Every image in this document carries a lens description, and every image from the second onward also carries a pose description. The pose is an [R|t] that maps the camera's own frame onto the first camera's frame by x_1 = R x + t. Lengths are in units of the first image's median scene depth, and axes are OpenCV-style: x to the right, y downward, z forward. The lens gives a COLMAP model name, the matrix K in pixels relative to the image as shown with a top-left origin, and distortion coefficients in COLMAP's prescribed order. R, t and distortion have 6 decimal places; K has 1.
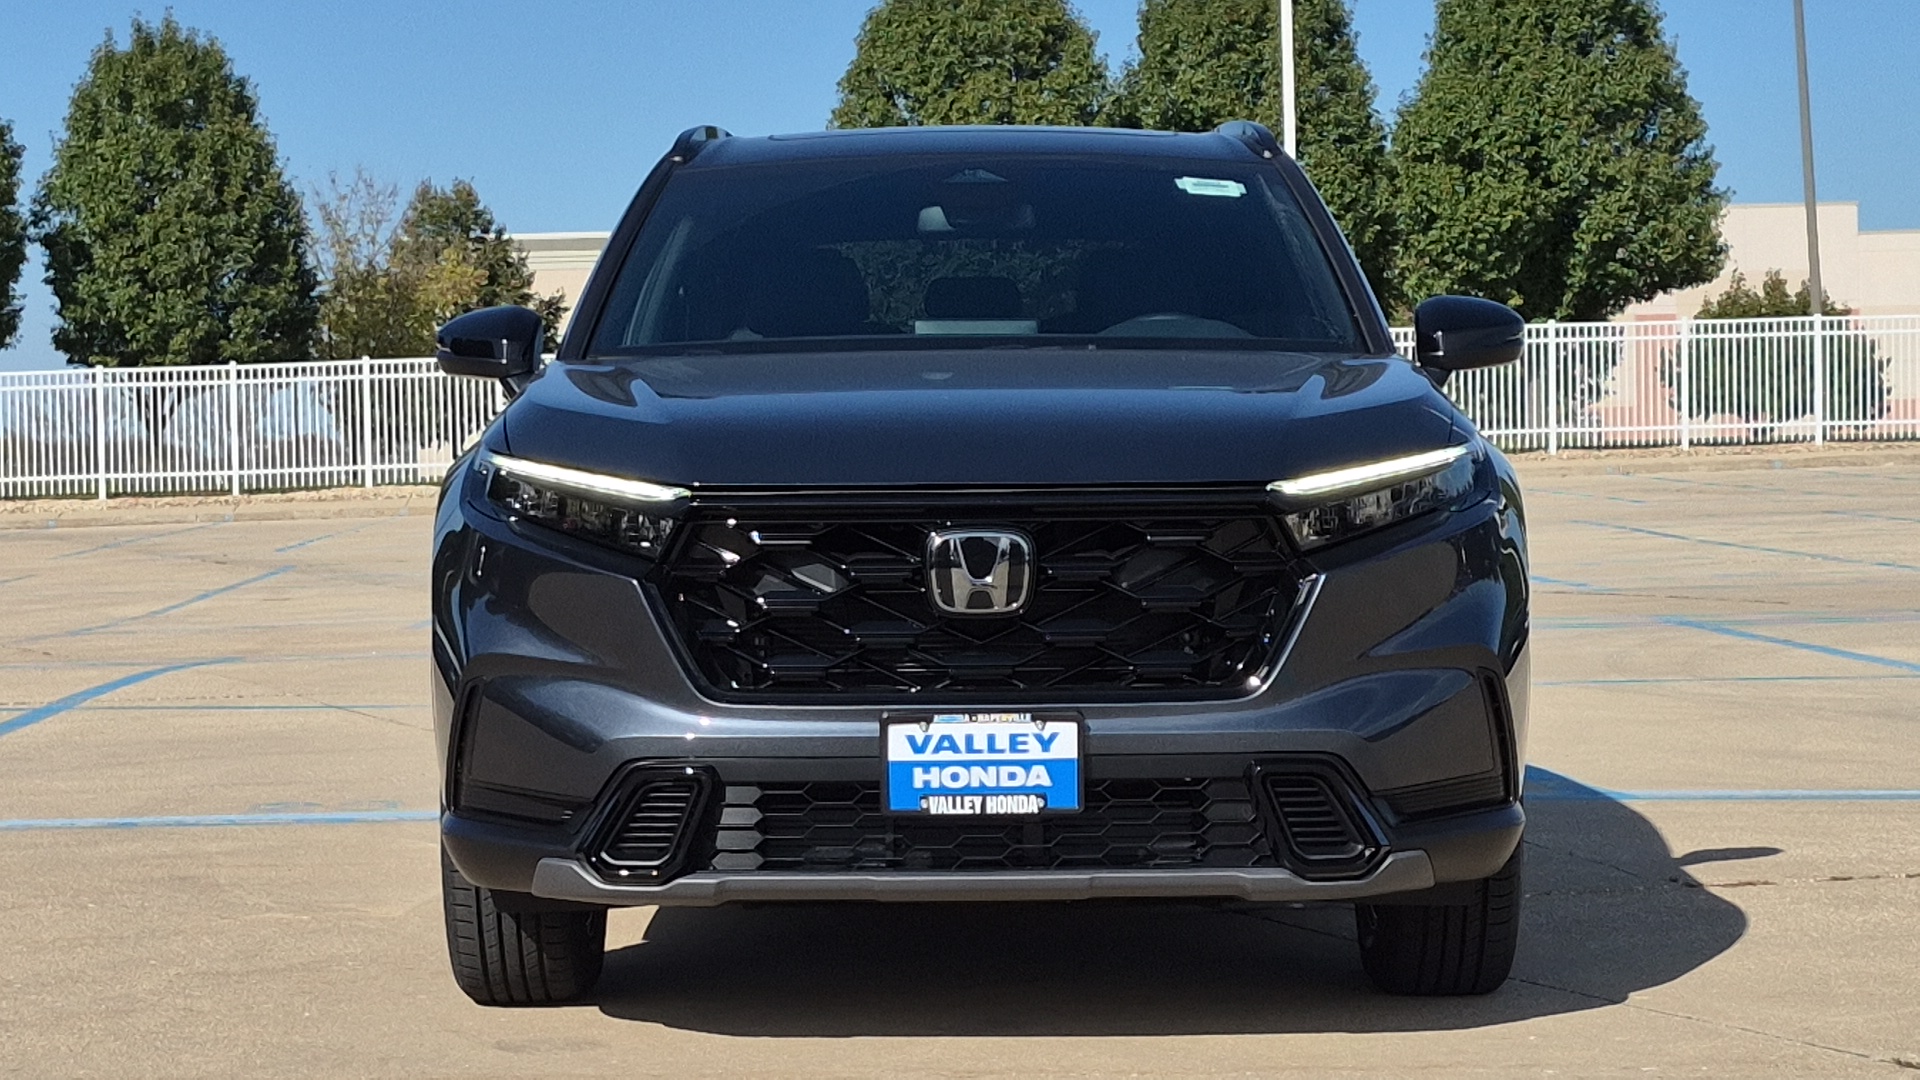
lens RADIAL K [[3935.0, 0, 960.0], [0, 3935.0, 540.0], [0, 0, 1]] dist [-0.304627, 3.176487]
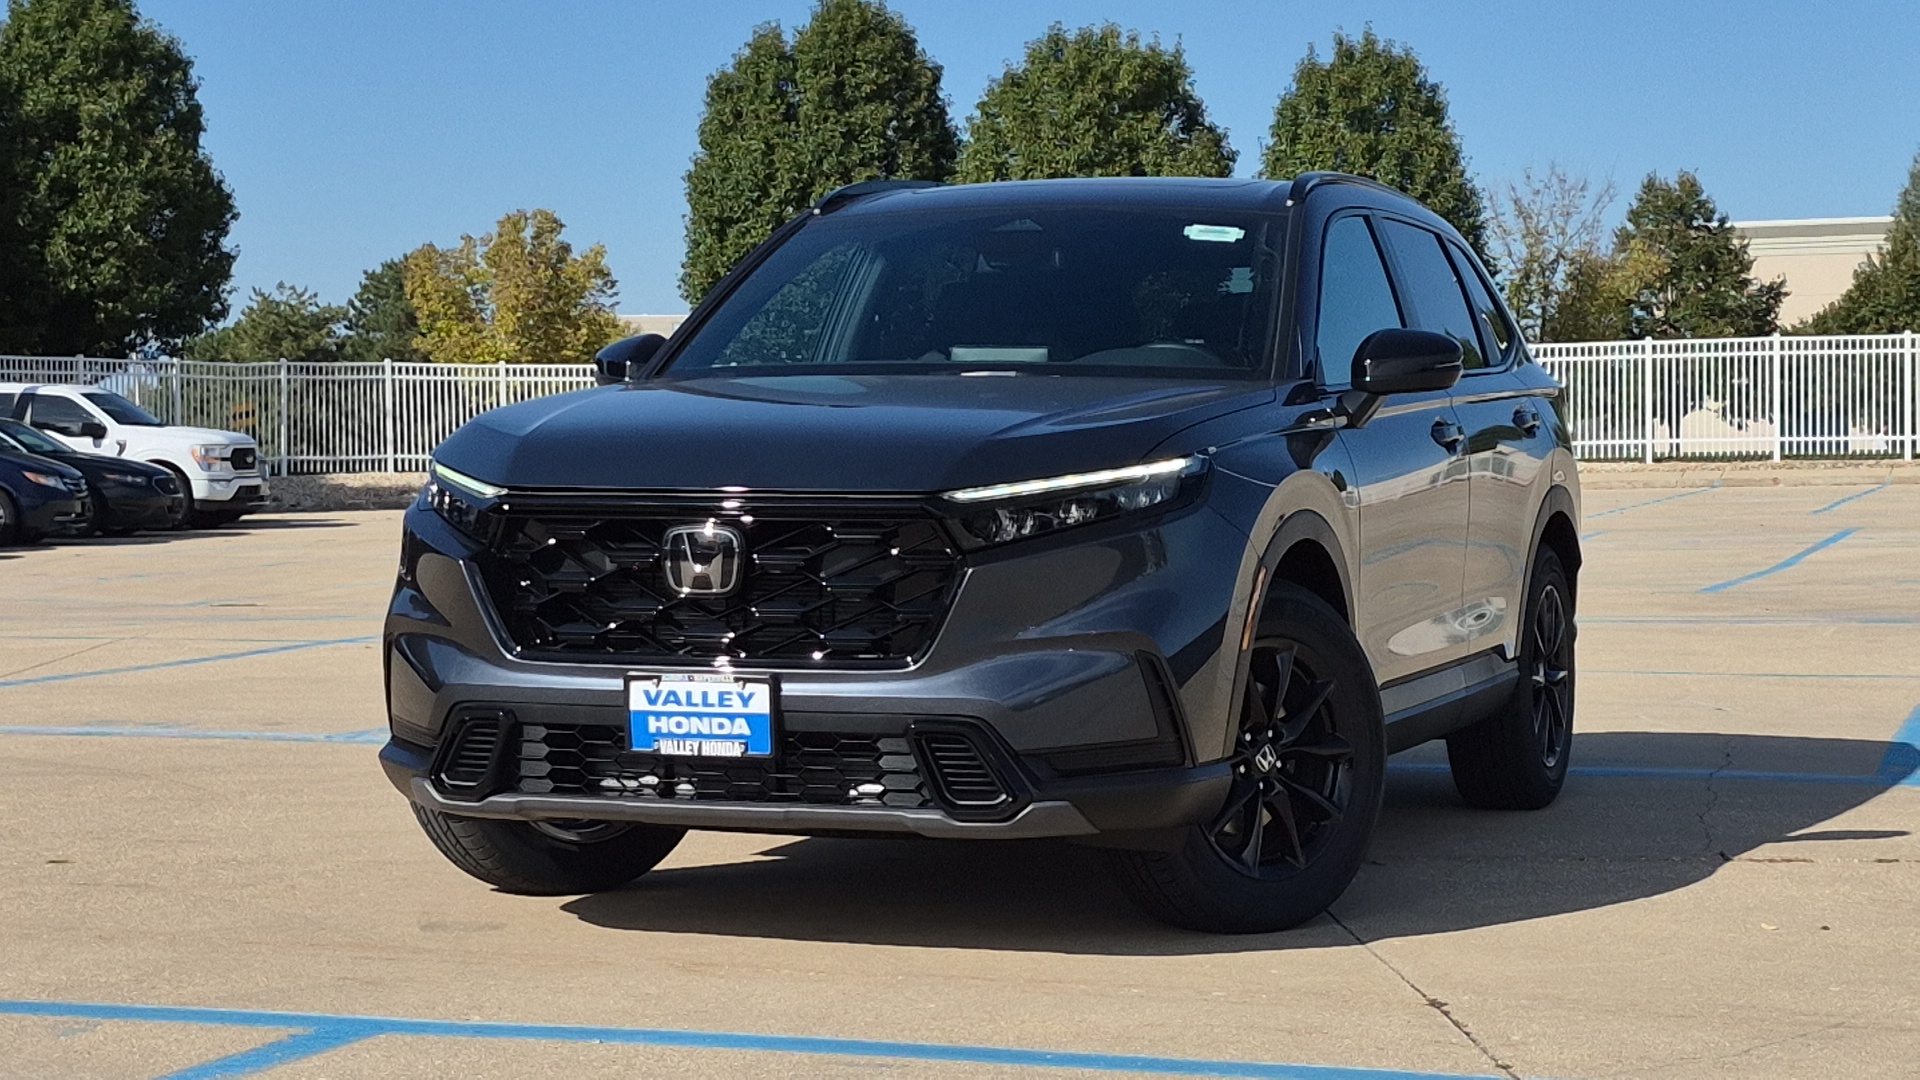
lens RADIAL K [[3701.3, 0, 929.9], [0, 3701.3, 577.1], [0, 0, 1]] dist [0.044820, 0.163702]
pose [[0.925353, 0.022306, -0.378450, 0.505935], [-0.014957, 0.999638, 0.022348, -0.013808], [0.378812, -0.015019, 0.925352, -0.056666]]
